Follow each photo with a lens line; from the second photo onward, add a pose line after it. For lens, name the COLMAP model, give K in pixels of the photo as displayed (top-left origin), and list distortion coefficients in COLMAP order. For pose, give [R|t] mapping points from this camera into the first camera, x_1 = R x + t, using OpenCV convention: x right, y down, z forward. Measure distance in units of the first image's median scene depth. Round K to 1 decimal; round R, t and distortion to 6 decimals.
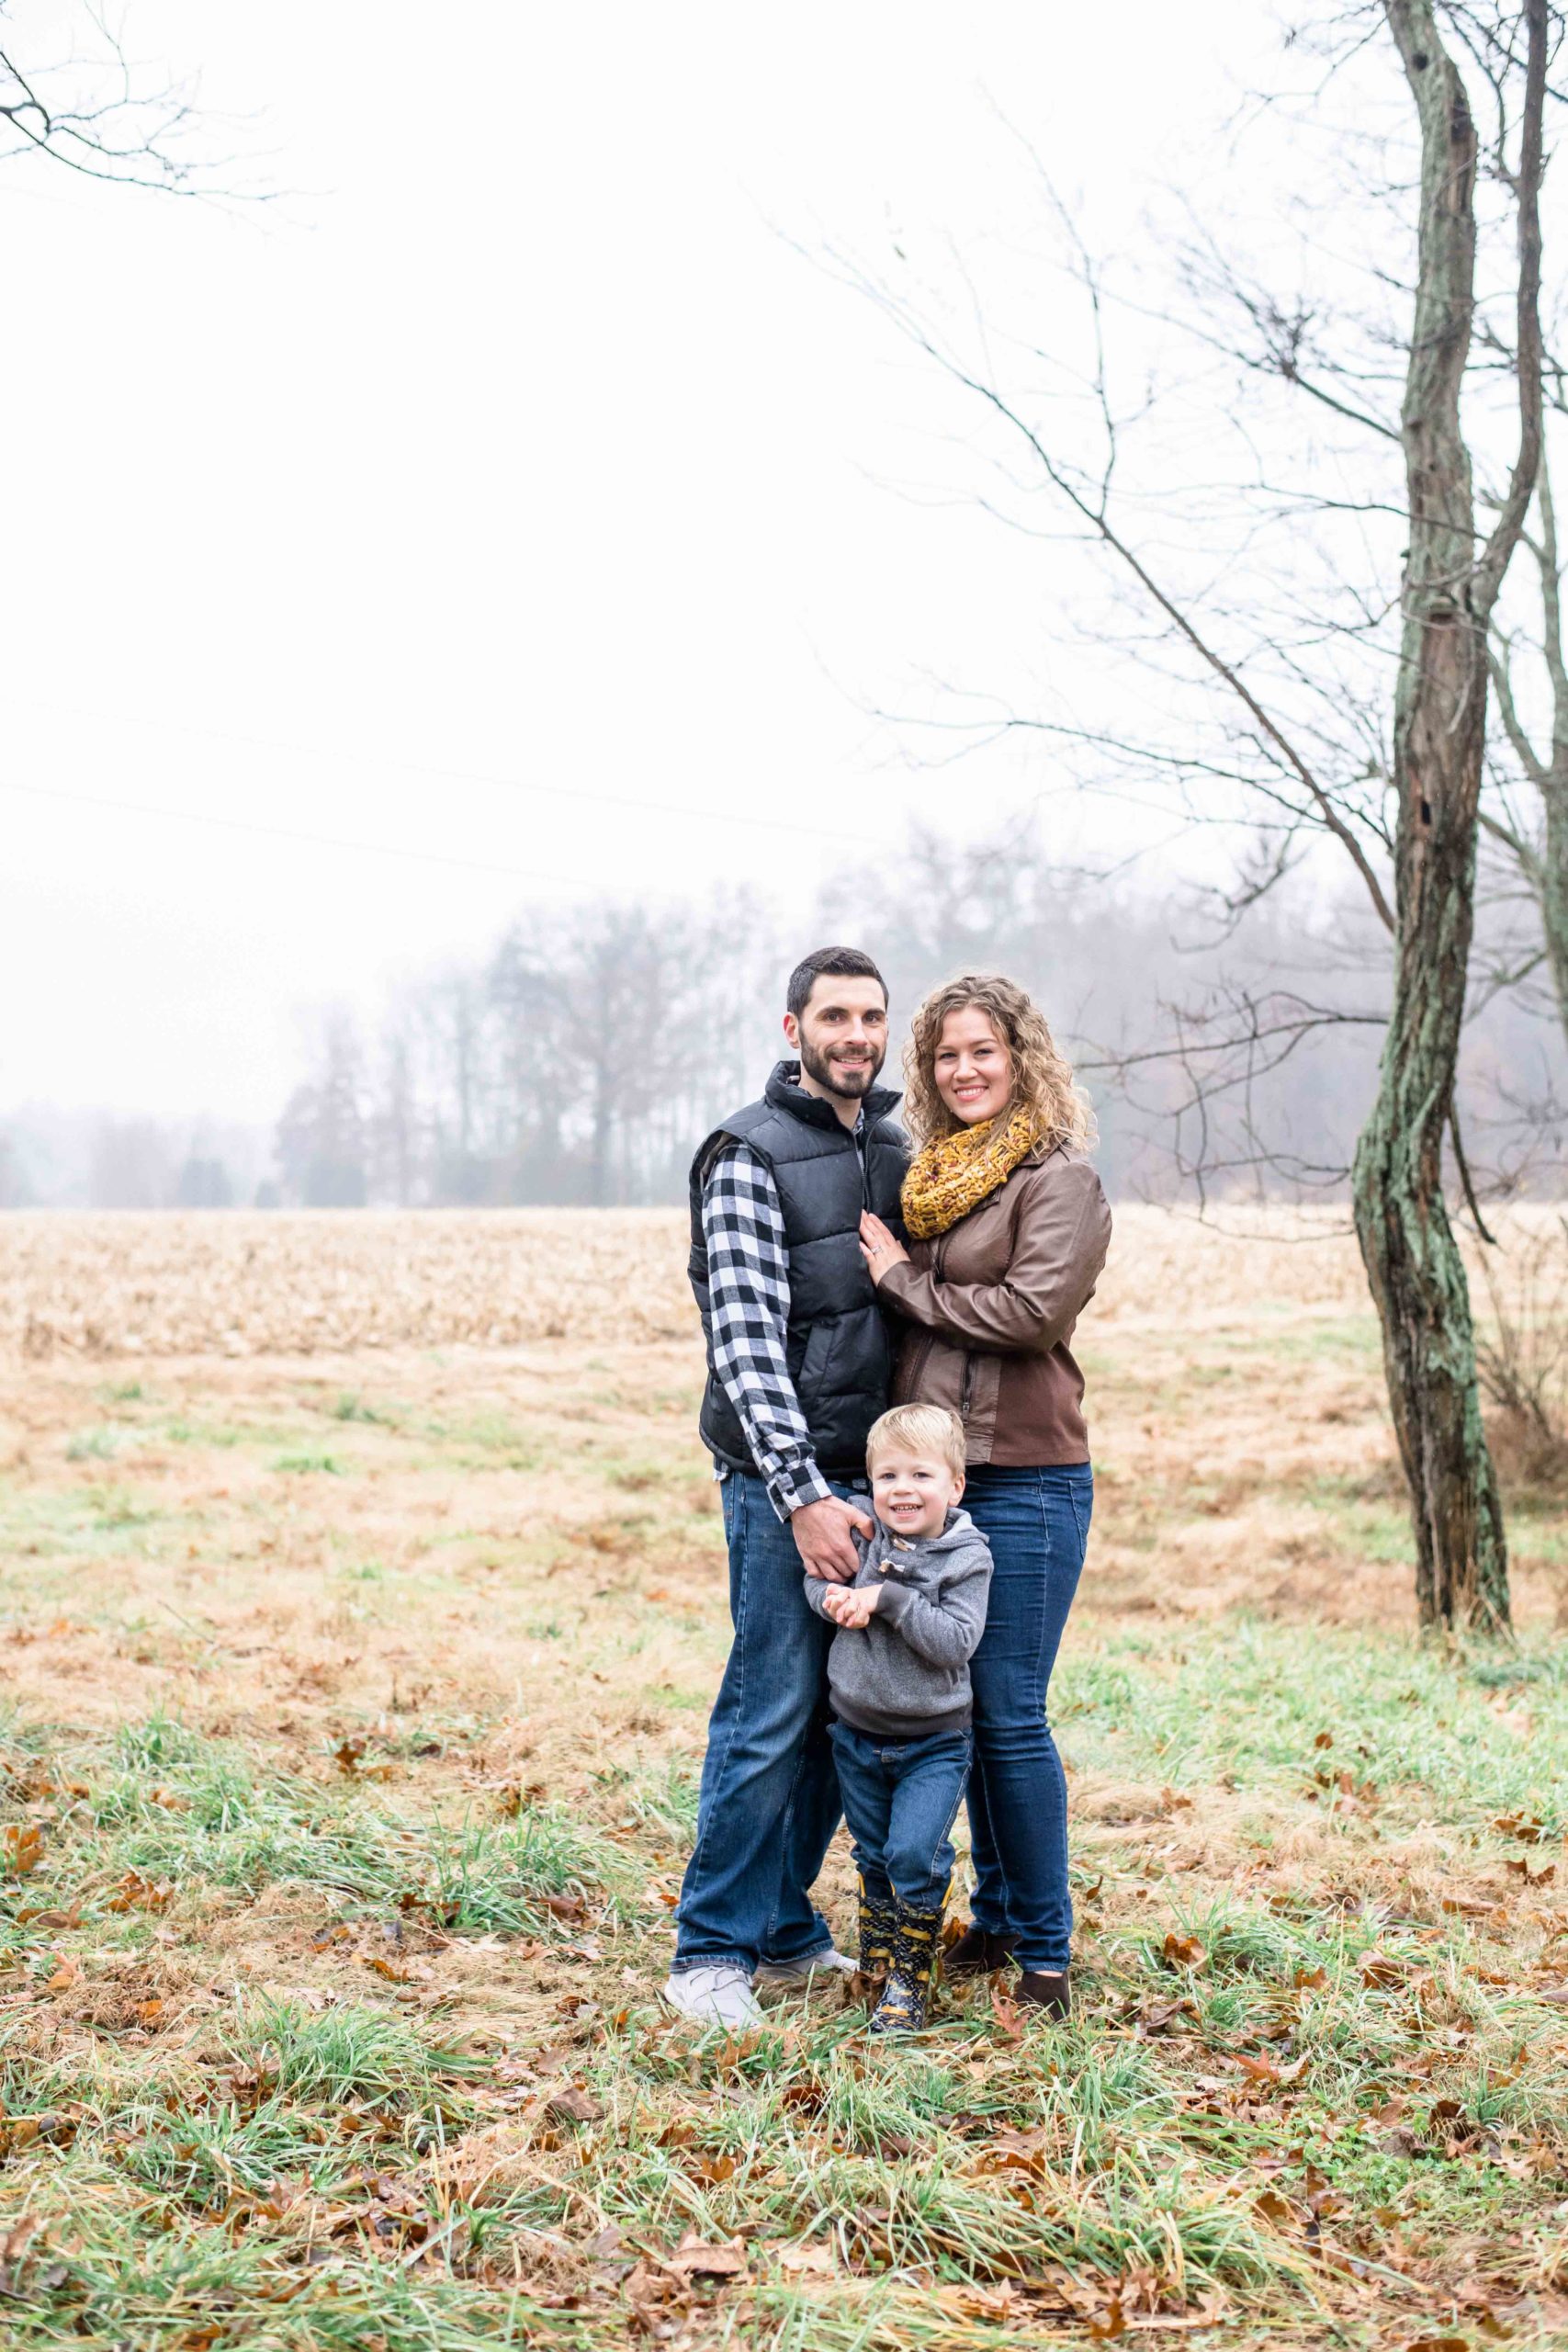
lens RADIAL K [[3582.4, 0, 747.1], [0, 3582.4, 1182.1], [0, 0, 1]] dist [-0.013131, 0.015547]
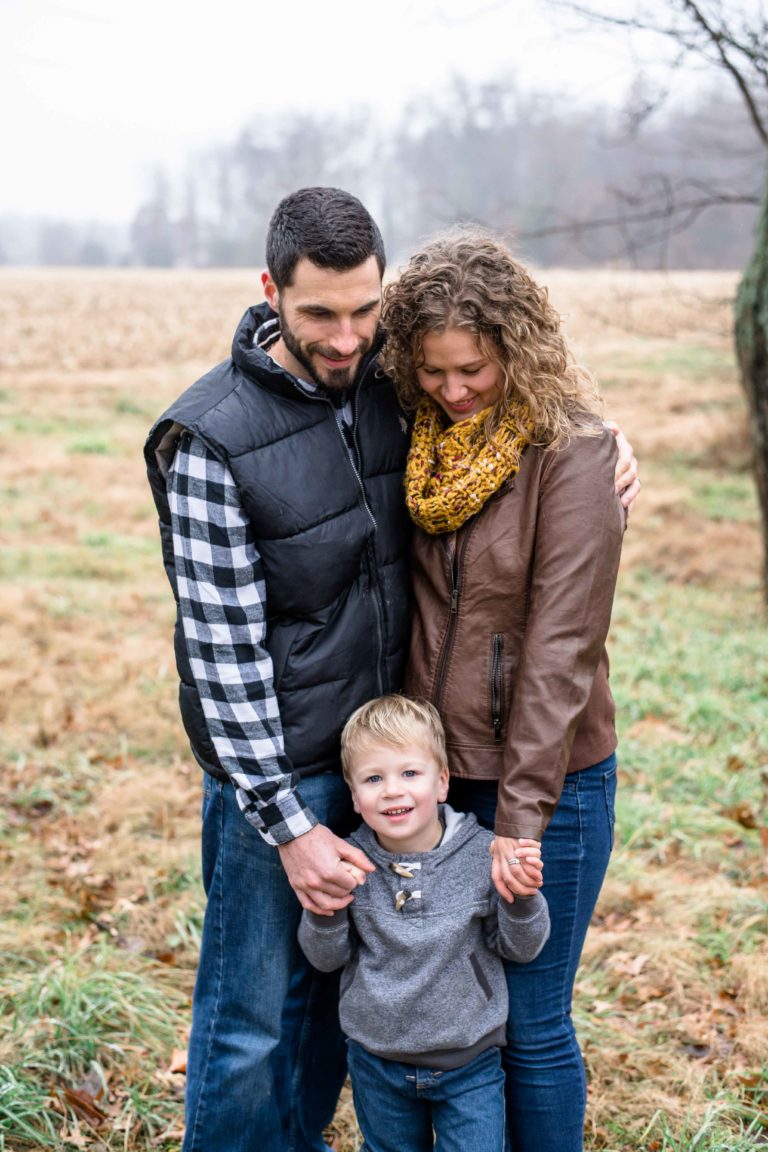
lens RADIAL K [[1582.5, 0, 437.1], [0, 1582.5, 575.3], [0, 0, 1]] dist [-0.018156, -0.043950]
pose [[0.999280, 0.002017, 0.037879, 0.012482], [-0.009796, 0.978438, 0.206306, -0.016410], [-0.036646, -0.206529, 0.977754, 0.202869]]
